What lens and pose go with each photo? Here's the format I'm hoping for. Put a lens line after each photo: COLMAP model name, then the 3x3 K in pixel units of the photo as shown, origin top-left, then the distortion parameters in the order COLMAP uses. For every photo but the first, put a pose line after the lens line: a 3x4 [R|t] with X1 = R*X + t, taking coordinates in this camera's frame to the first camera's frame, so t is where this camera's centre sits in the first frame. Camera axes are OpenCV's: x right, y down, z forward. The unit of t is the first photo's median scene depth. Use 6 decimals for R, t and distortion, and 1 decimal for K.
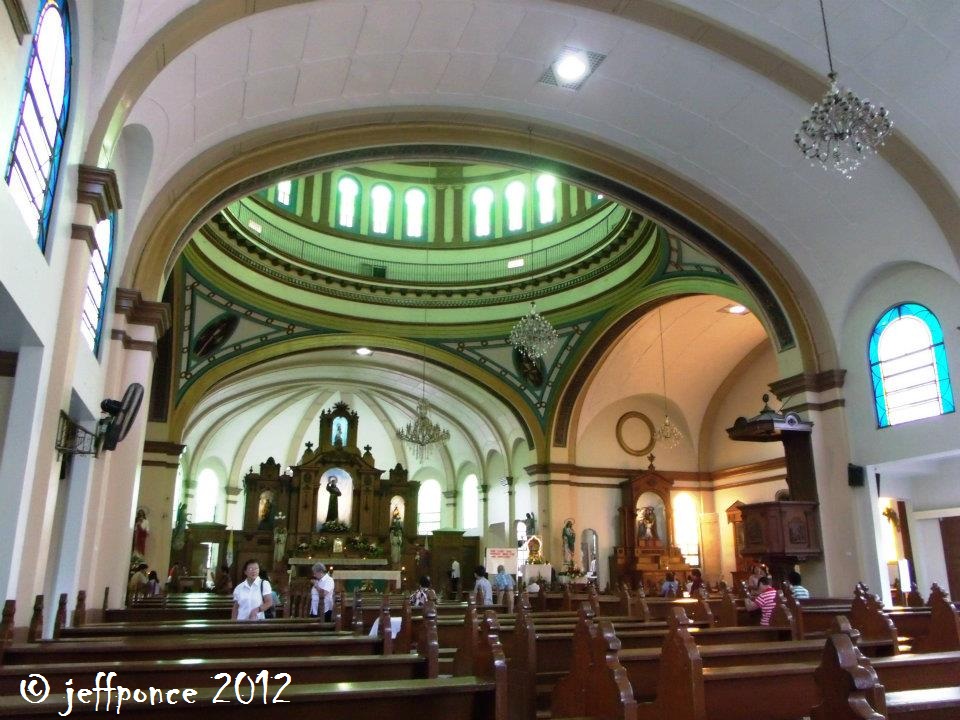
lens RADIAL K [[773.8, 0, 485.4], [0, 773.8, 356.0], [0, 0, 1]] dist [-0.038859, 0.000655]
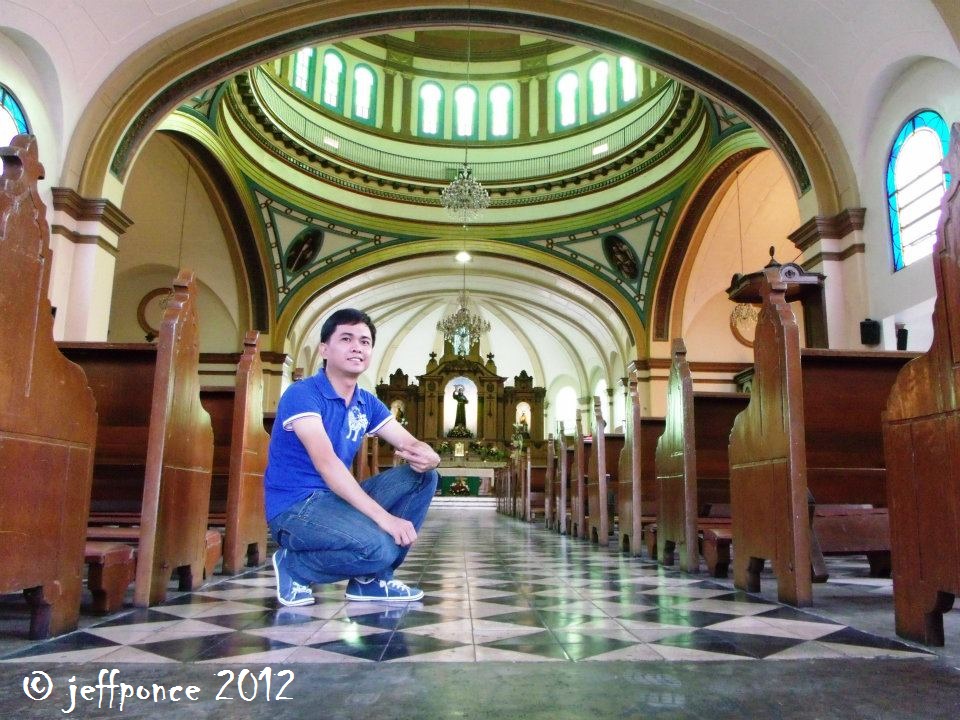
lens RADIAL K [[773.8, 0, 480.6], [0, 773.8, 359.1], [0, 0, 1]] dist [-0.038859, 0.000655]
pose [[0.951989, -0.044675, -0.302855, 0.175049], [0.073564, 0.993691, 0.084658, 0.044452], [0.297162, -0.102873, 0.949269, 0.039951]]
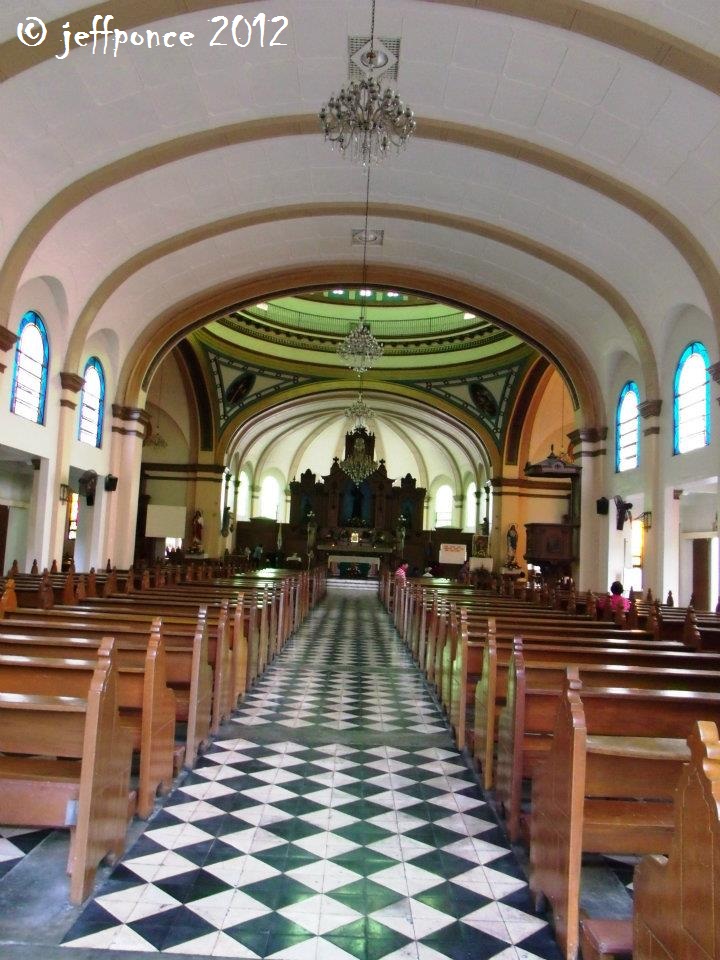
lens RADIAL K [[773.8, 0, 339.6], [0, 773.8, 473.1], [0, 0, 1]] dist [-0.038859, 0.000655]
pose [[0.934304, 0.007625, -0.356395, 0.283276], [0.051087, 0.986587, 0.155036, -0.074501], [0.352797, -0.163058, 0.921383, -0.226542]]
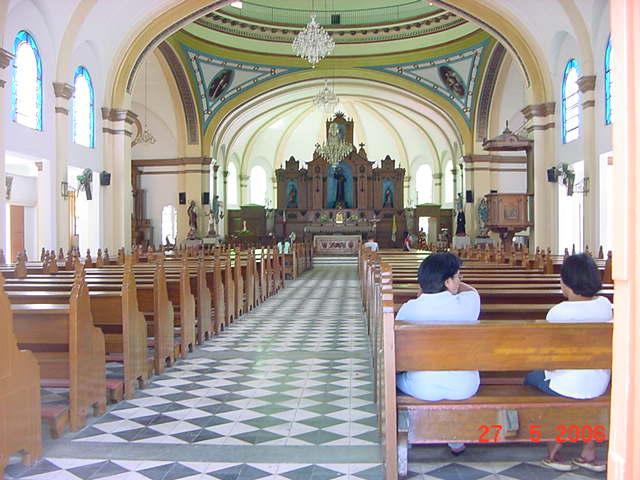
lens RADIAL K [[759.8, 0, 315.6], [0, 759.8, 241.7], [0, 0, 1]] dist [-0.146413, 0.000000]
pose [[0.925015, -0.005059, -0.379897, 0.322792], [0.111134, 0.959780, 0.257820, -0.078220], [0.363314, -0.280707, 0.888373, -0.267933]]
